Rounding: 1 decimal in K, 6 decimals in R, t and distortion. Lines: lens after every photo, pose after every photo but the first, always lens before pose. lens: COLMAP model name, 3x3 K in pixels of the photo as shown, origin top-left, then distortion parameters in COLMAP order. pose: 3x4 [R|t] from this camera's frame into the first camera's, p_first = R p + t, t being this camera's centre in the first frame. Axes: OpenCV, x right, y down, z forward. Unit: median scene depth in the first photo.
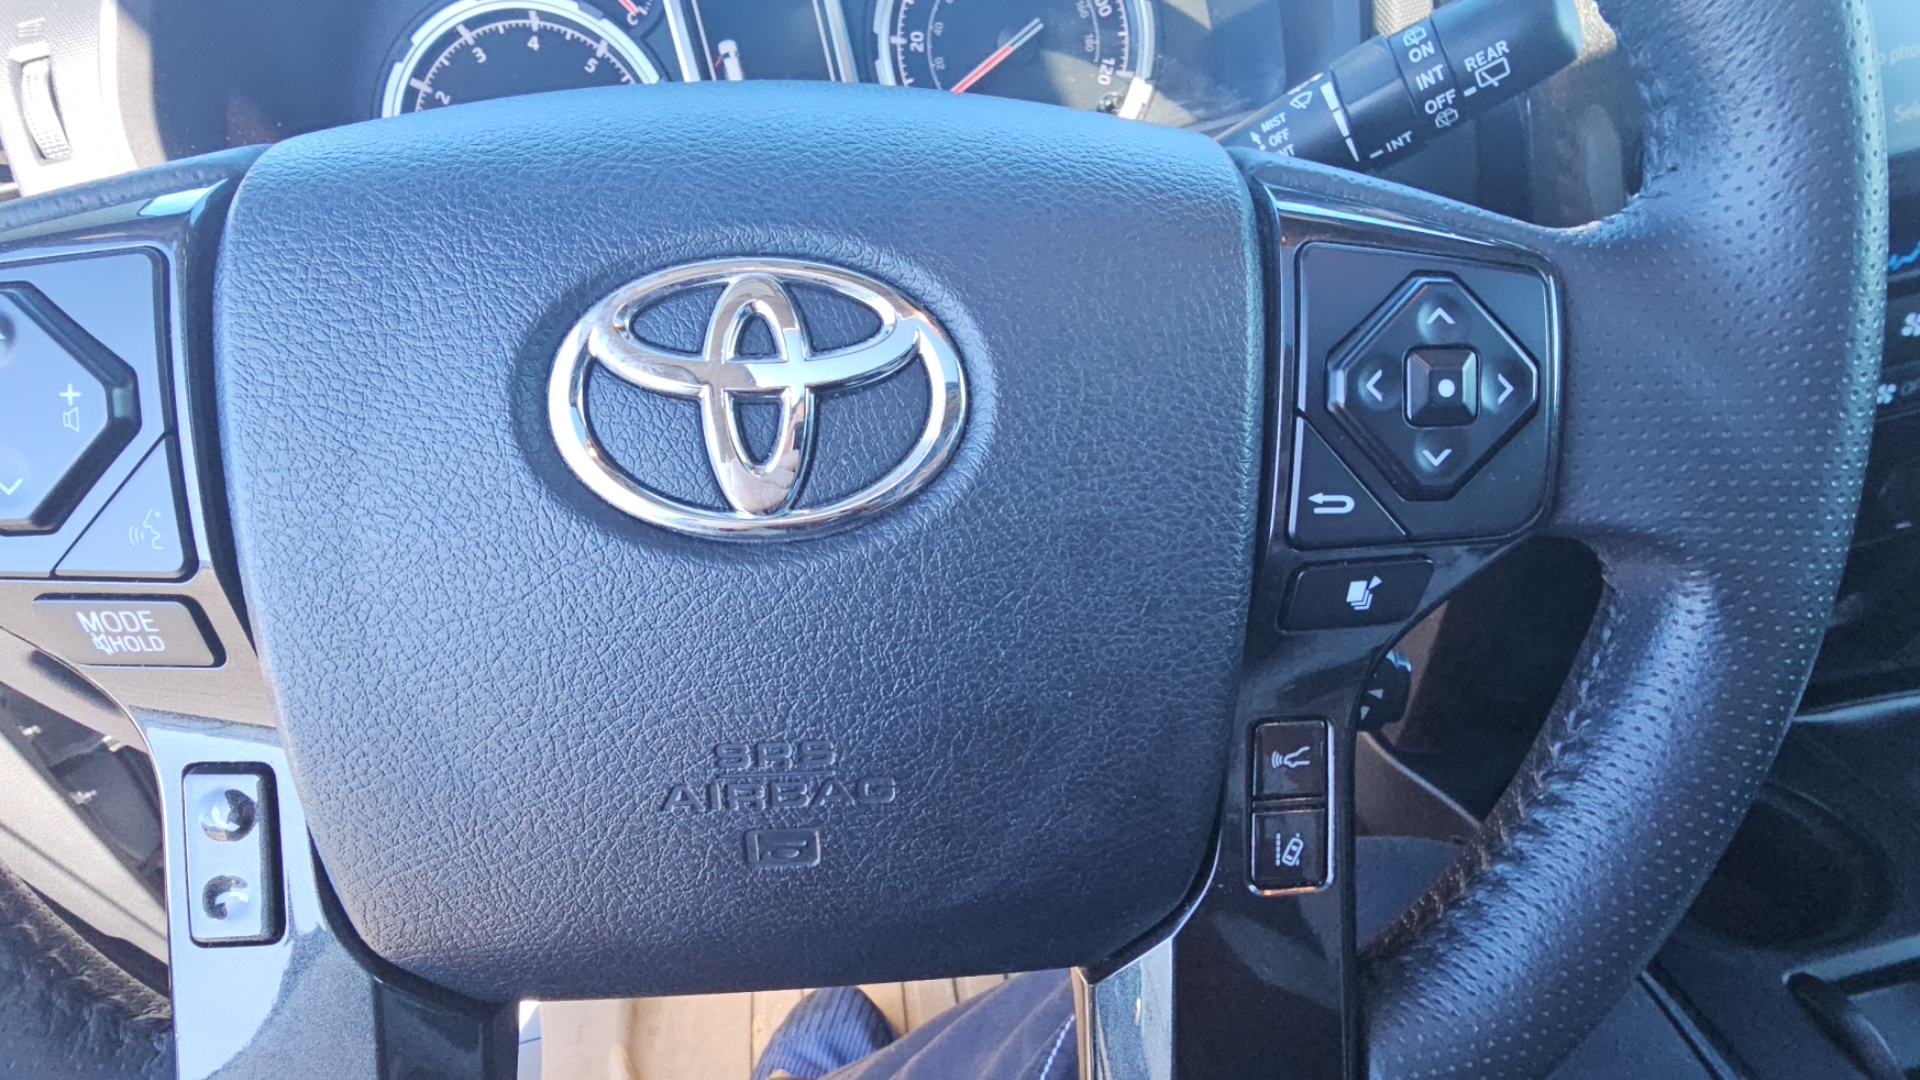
lens RADIAL K [[1114.0, 0, 988.8], [0, 1114.0, 544.1], [0, 0, 1]] dist [0.008797, -0.003514]
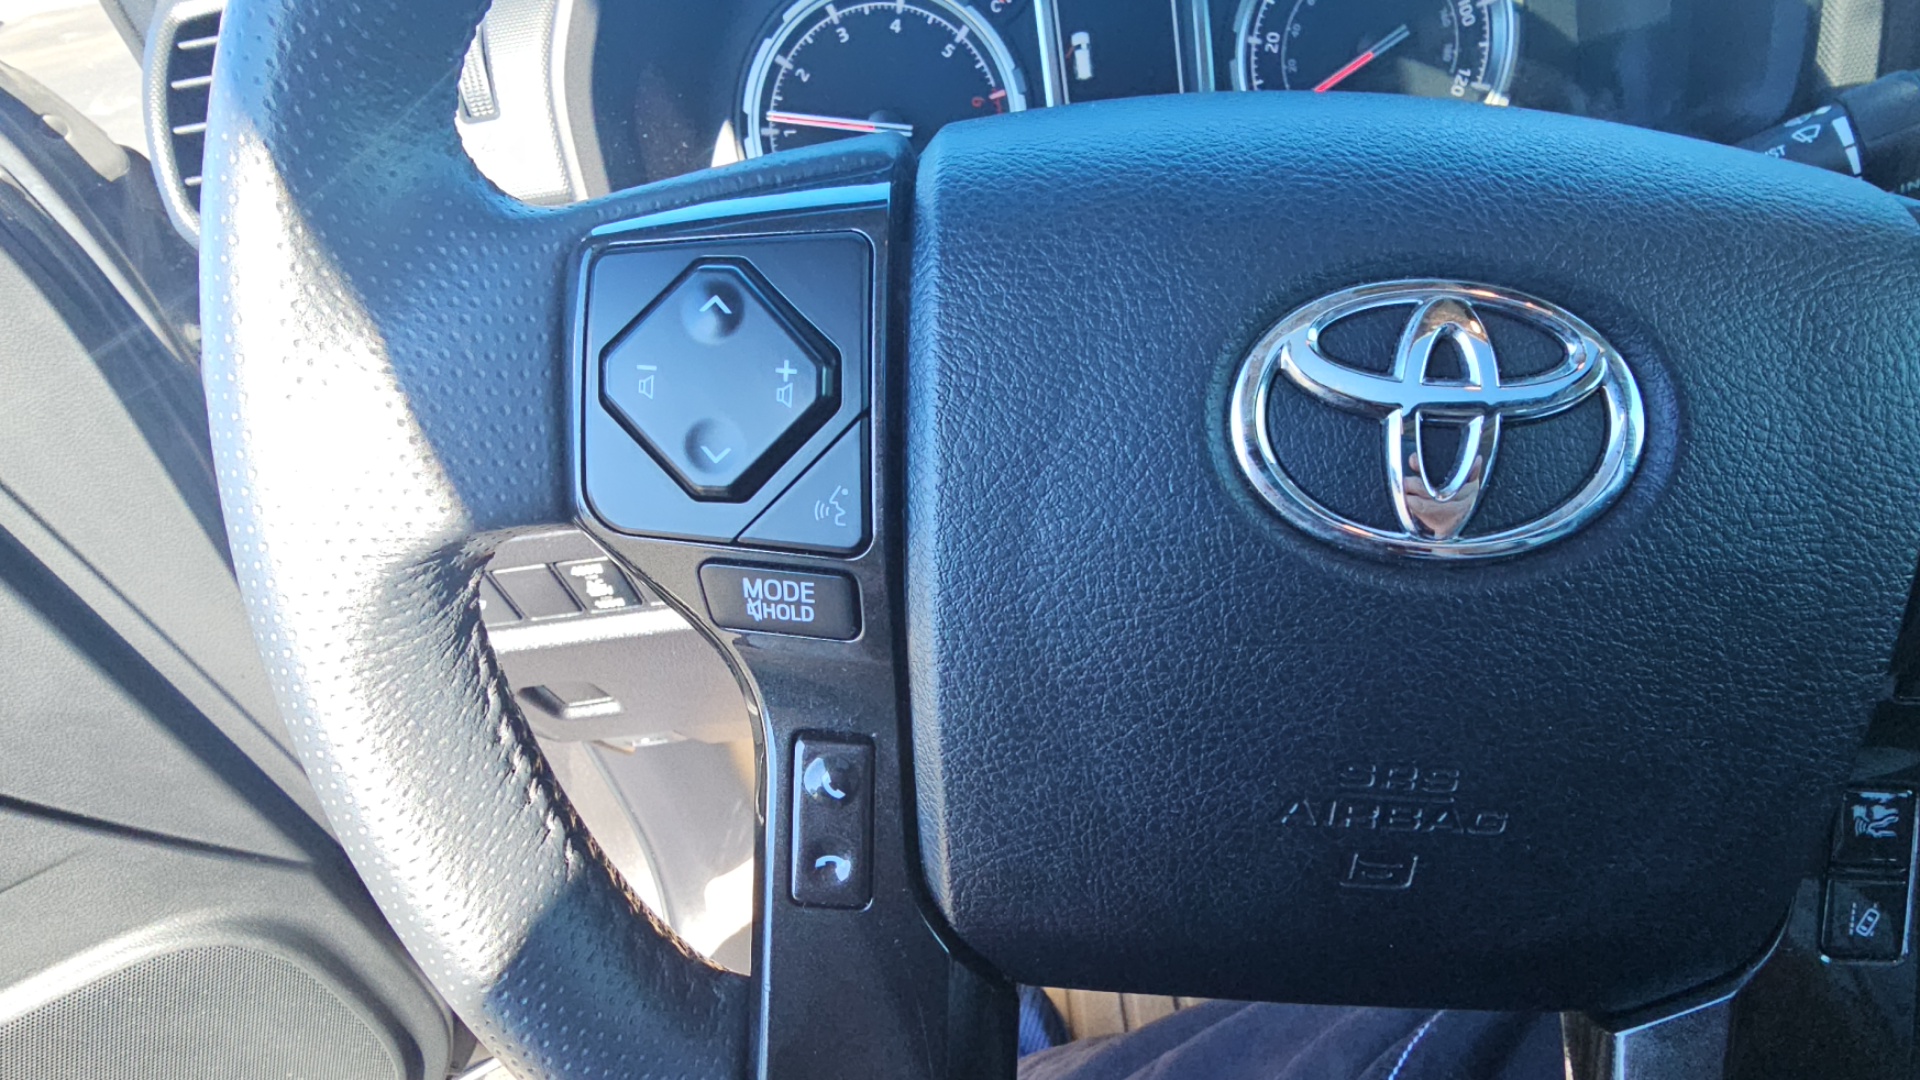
lens RADIAL K [[1114.0, 0, 988.8], [0, 1114.0, 544.1], [0, 0, 1]] dist [0.008797, -0.003514]
pose [[0.994428, 0.081534, -0.066823, -0.491705], [-0.080725, 0.996628, 0.014721, -0.004062], [0.067798, -0.009245, 0.997656, -0.017976]]
